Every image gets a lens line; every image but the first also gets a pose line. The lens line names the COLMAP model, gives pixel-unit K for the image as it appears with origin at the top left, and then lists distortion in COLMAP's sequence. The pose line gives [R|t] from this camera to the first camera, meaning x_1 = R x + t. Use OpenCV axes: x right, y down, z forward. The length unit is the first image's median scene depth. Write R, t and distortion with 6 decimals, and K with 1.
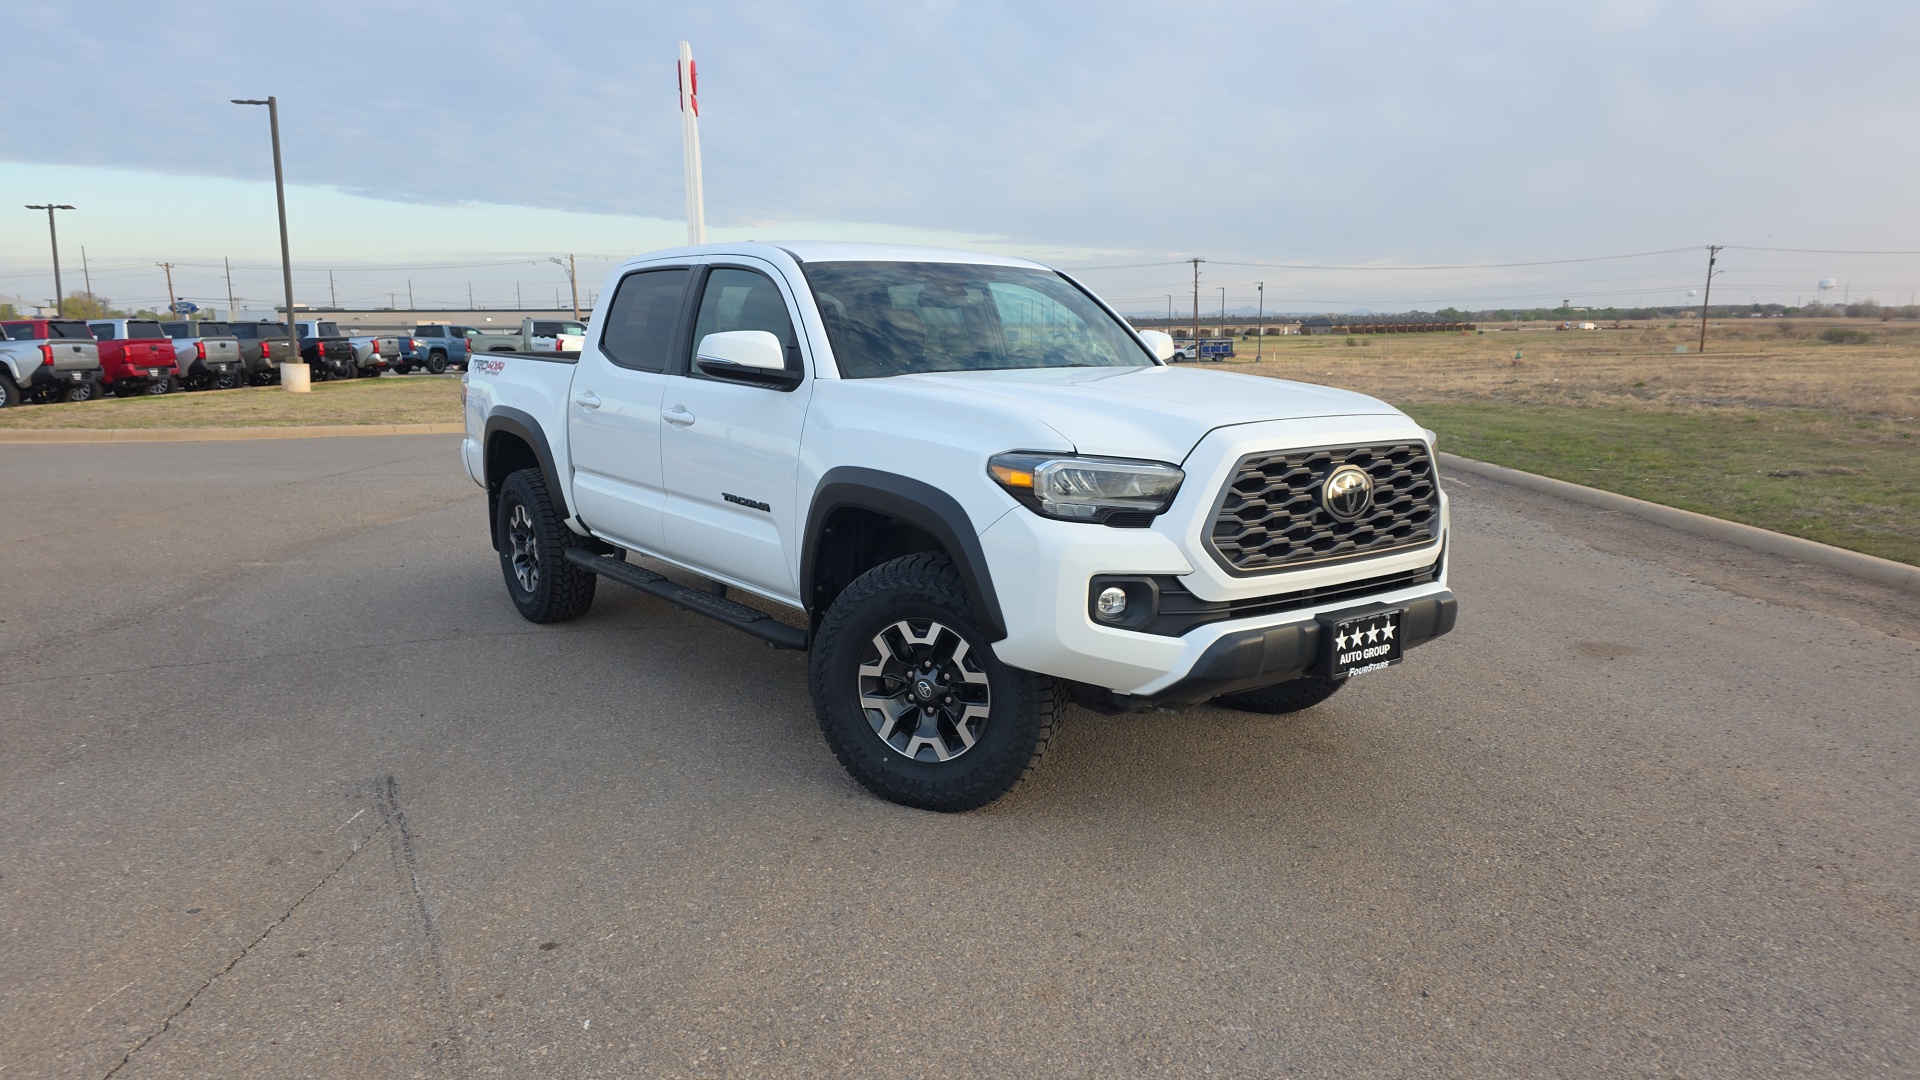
lens RADIAL K [[1342.8, 0, 948.8], [0, 1342.8, 547.6], [0, 0, 1]] dist [0.088860, -0.091797]
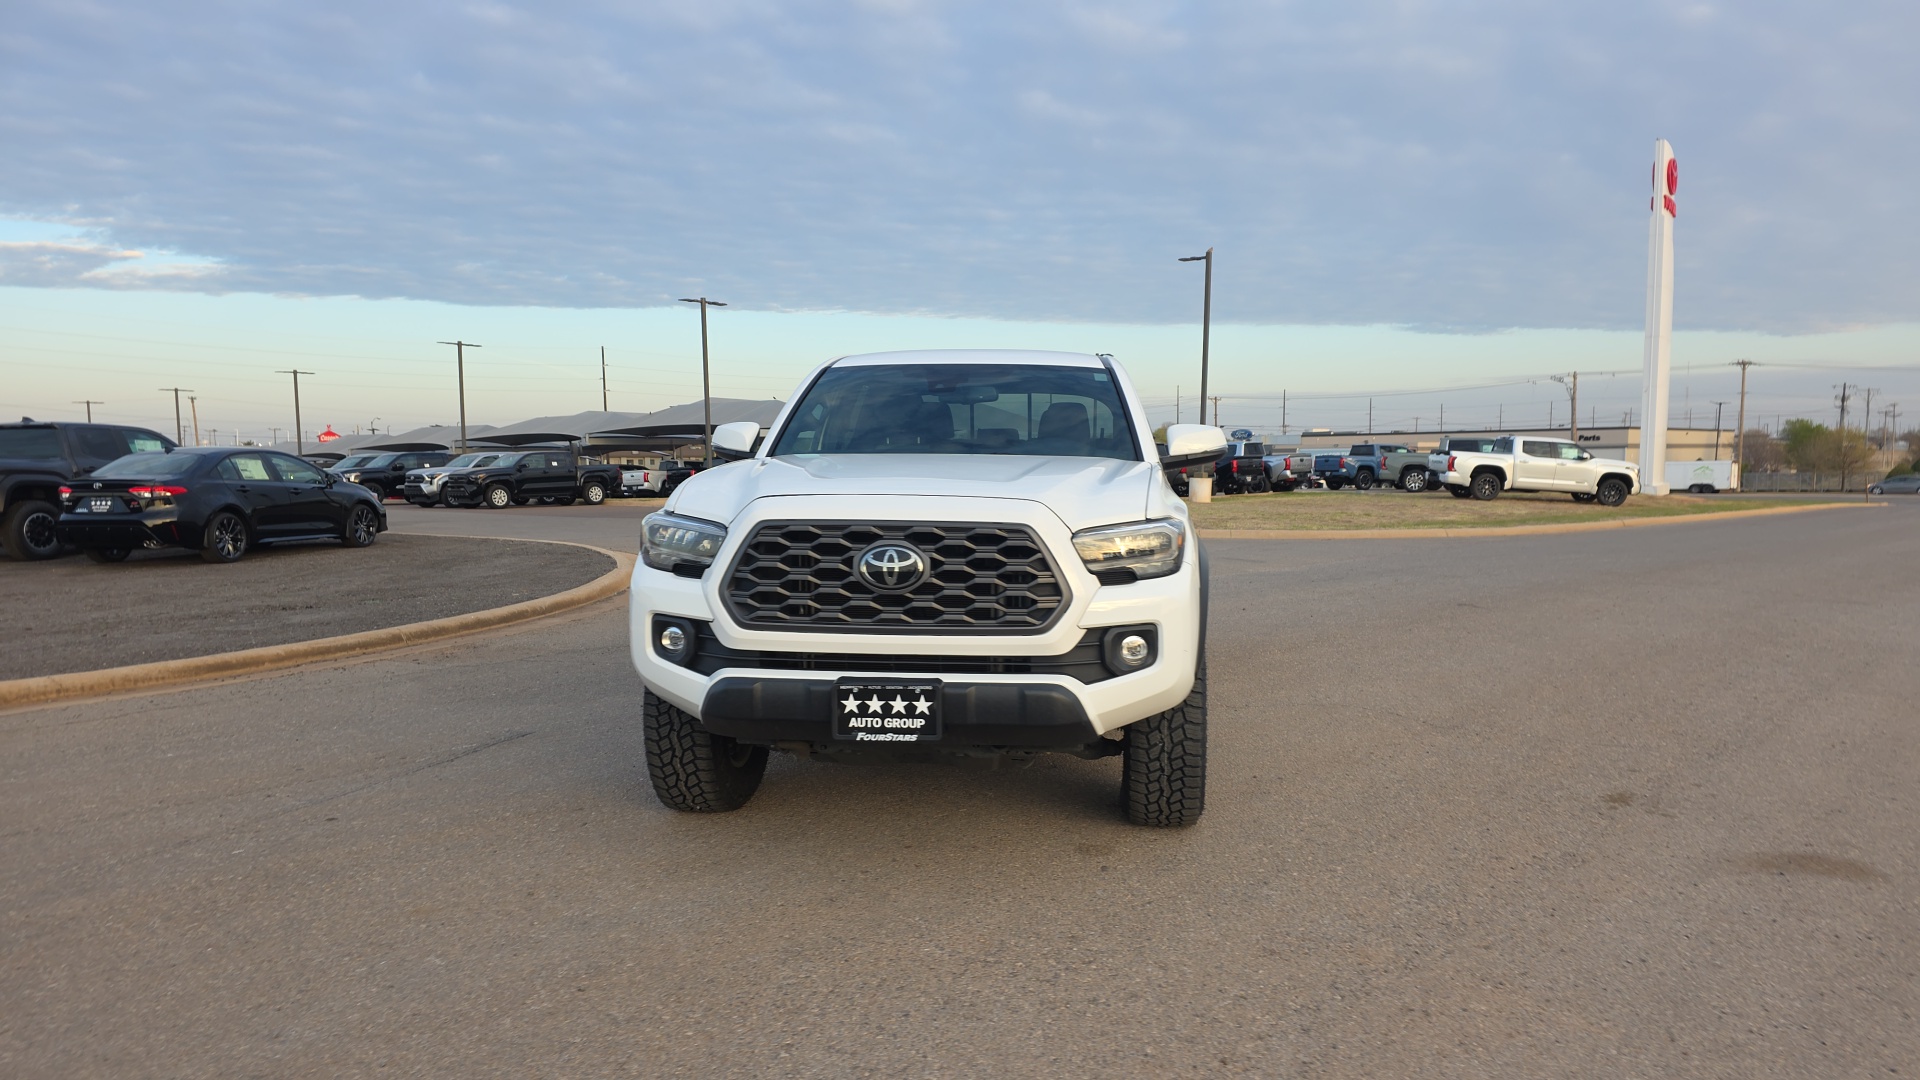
lens RADIAL K [[1342.8, 0, 948.8], [0, 1342.8, 547.6], [0, 0, 1]] dist [0.088860, -0.091797]
pose [[0.725477, 0.054810, -0.686061, 0.982424], [-0.116155, 0.992276, -0.043555, -0.014137], [0.678374, 0.111288, 0.726239, 0.256094]]
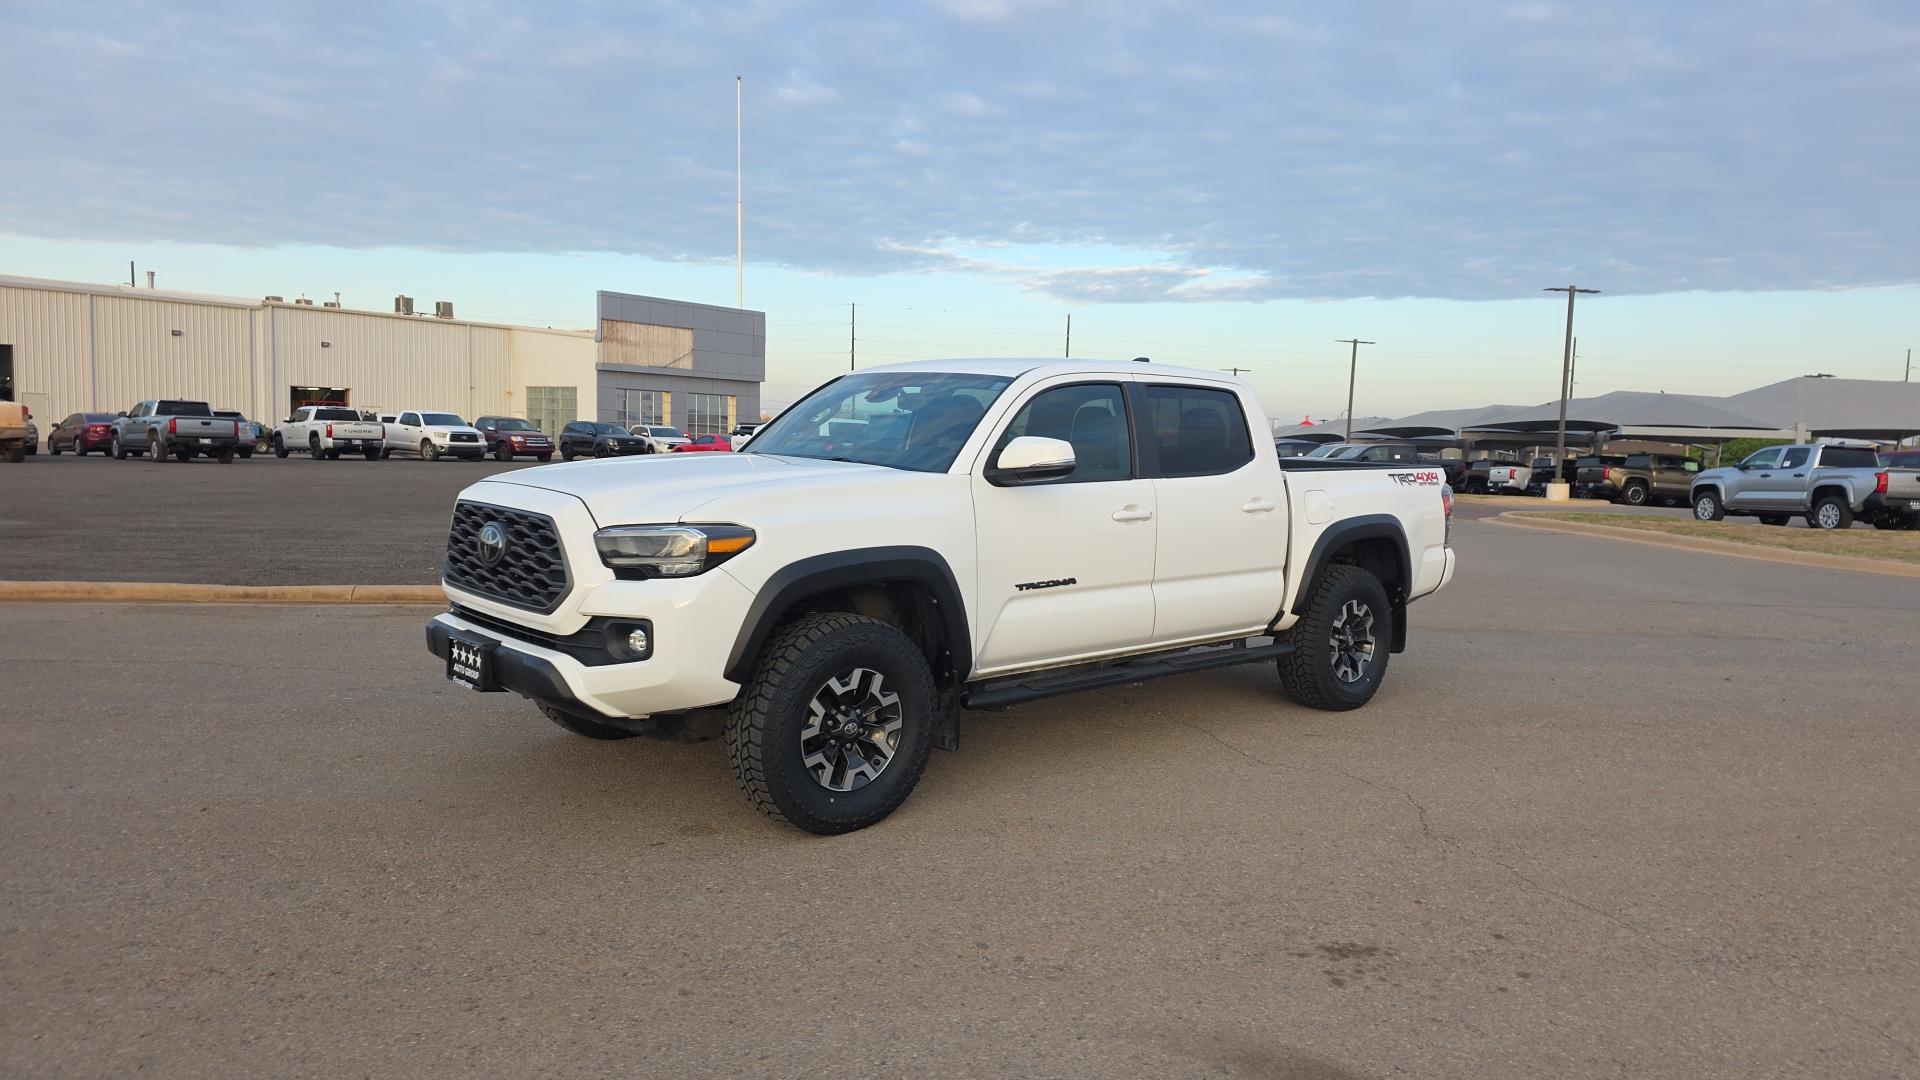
lens RADIAL K [[1294.3, 0, 947.4], [0, 1294.3, 522.2], [0, 0, 1]] dist [0.024159, -0.002812]
pose [[0.067985, 0.082884, -0.994238, 1.441804], [-0.194137, 0.978594, 0.068305, -0.213467], [0.978616, 0.188374, 0.082621, 1.239416]]
